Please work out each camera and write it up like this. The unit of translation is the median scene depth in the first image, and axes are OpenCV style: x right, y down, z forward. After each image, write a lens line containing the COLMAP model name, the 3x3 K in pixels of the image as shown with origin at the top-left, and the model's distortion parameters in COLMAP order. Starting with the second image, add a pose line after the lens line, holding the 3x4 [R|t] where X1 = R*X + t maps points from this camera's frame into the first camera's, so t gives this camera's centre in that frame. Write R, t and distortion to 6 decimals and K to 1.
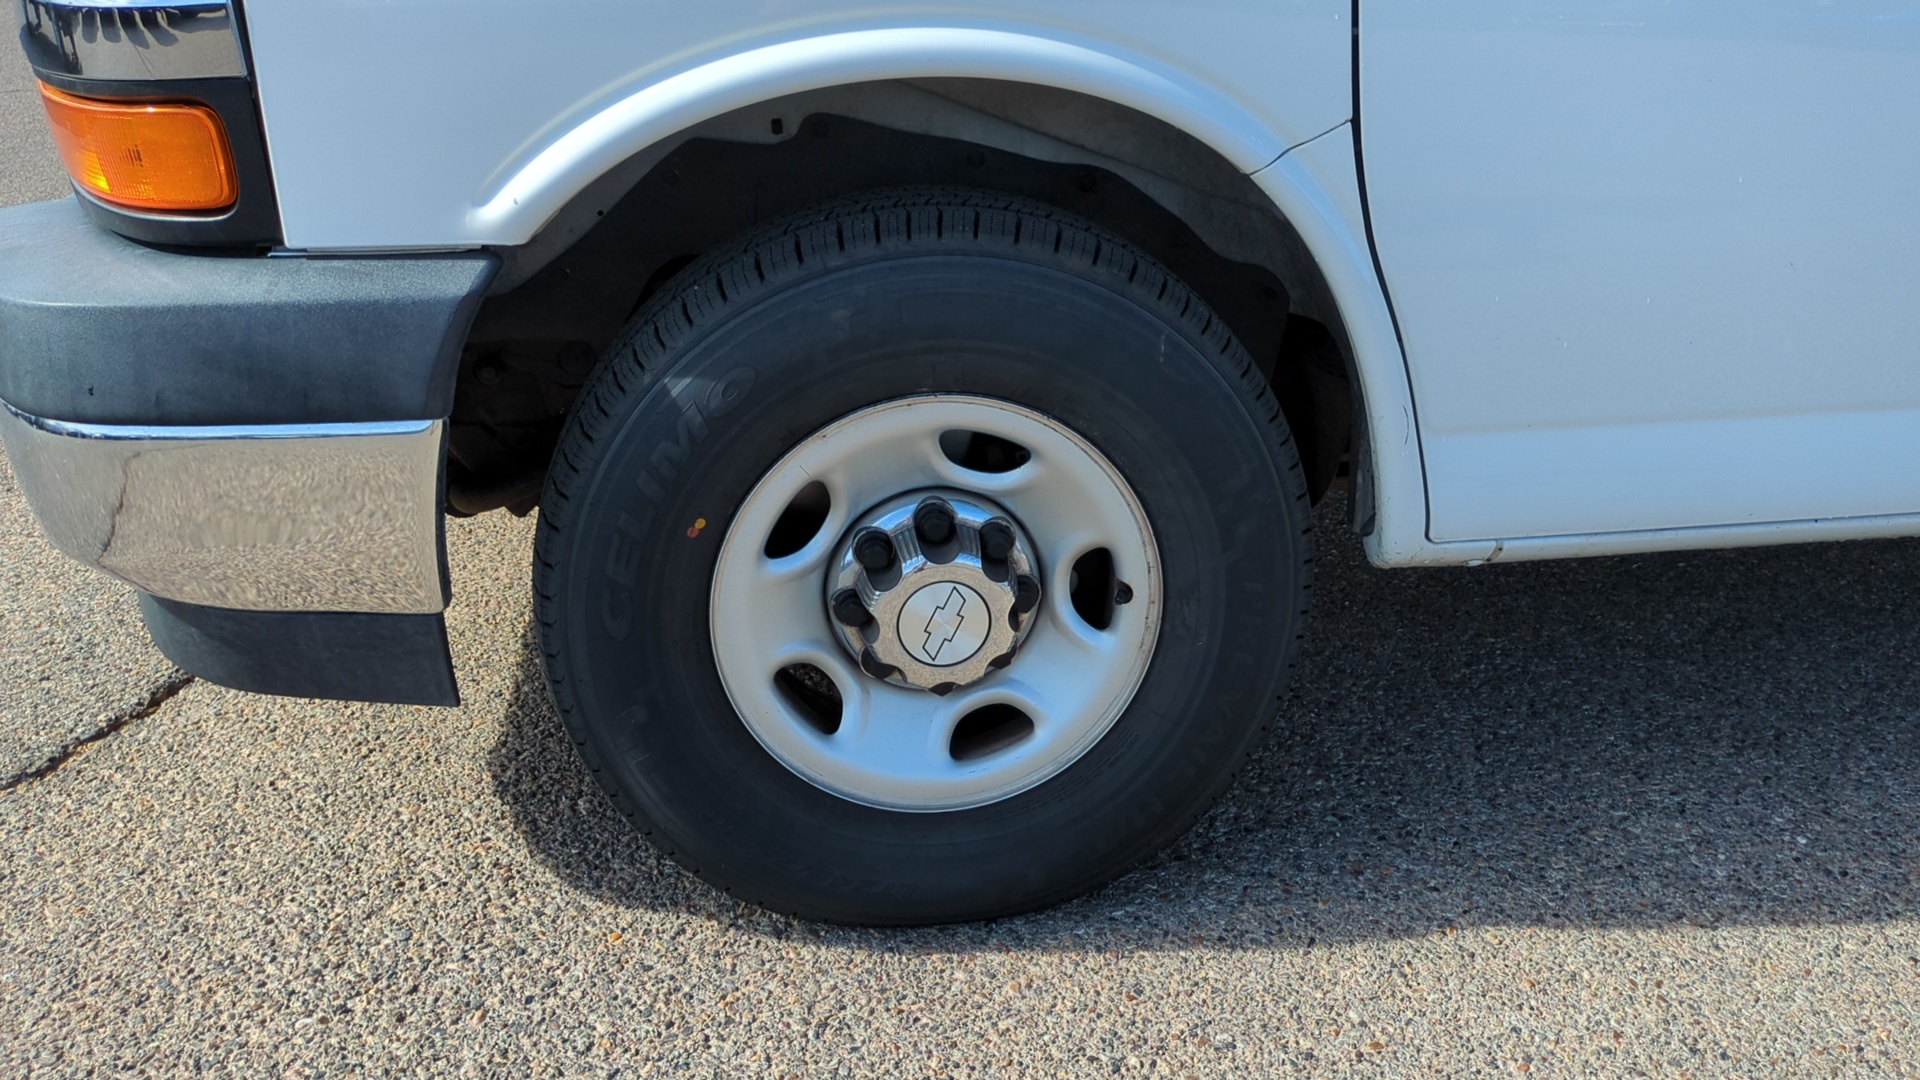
lens RADIAL K [[1608.2, 0, 963.2], [0, 1608.2, 540.2], [0, 0, 1]] dist [0.060312, -0.010808]
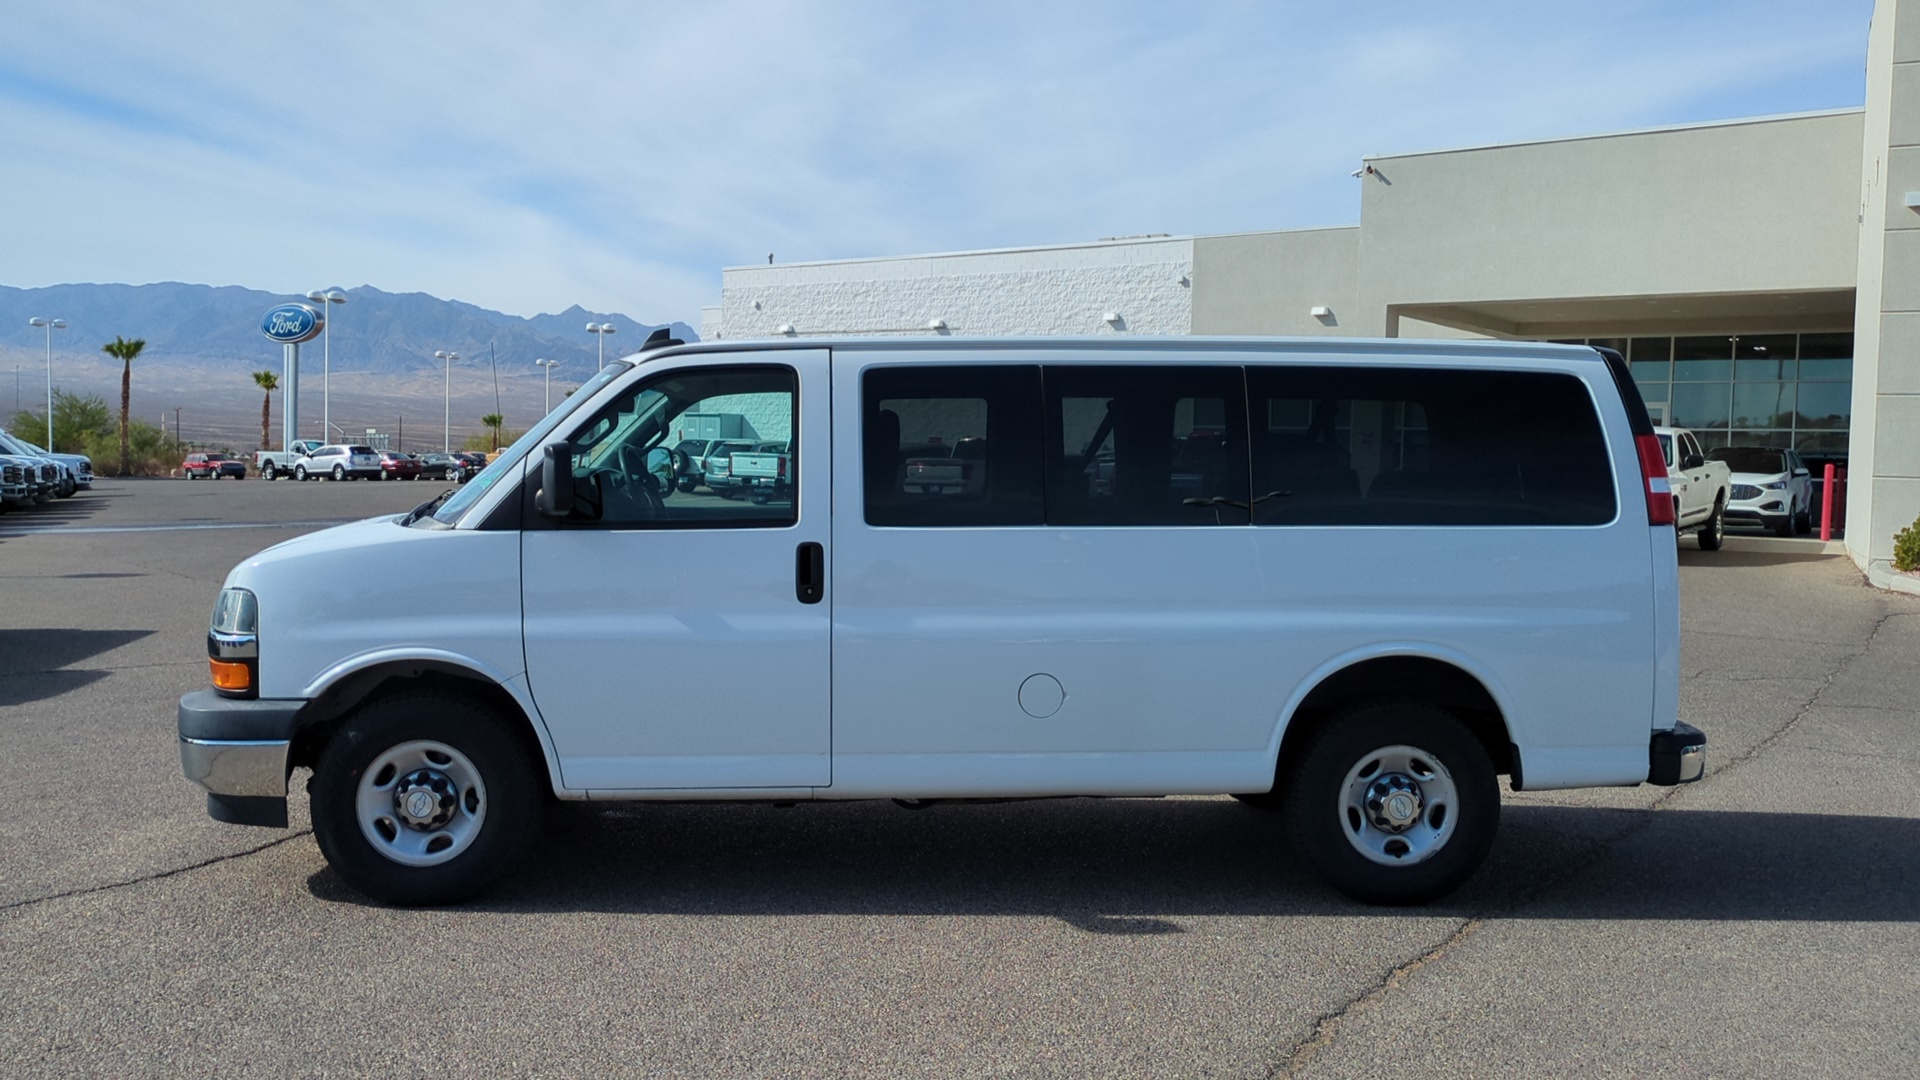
lens RADIAL K [[1639.5, 0, 960.3], [0, 1639.5, 540.8], [0, 0, 1]] dist [0.059105, -0.071507]
pose [[0.996820, 0.014449, -0.078360, 1.457301], [-0.039860, 0.941953, -0.333371, 0.670576], [0.068994, 0.335434, 0.939534, -2.553449]]
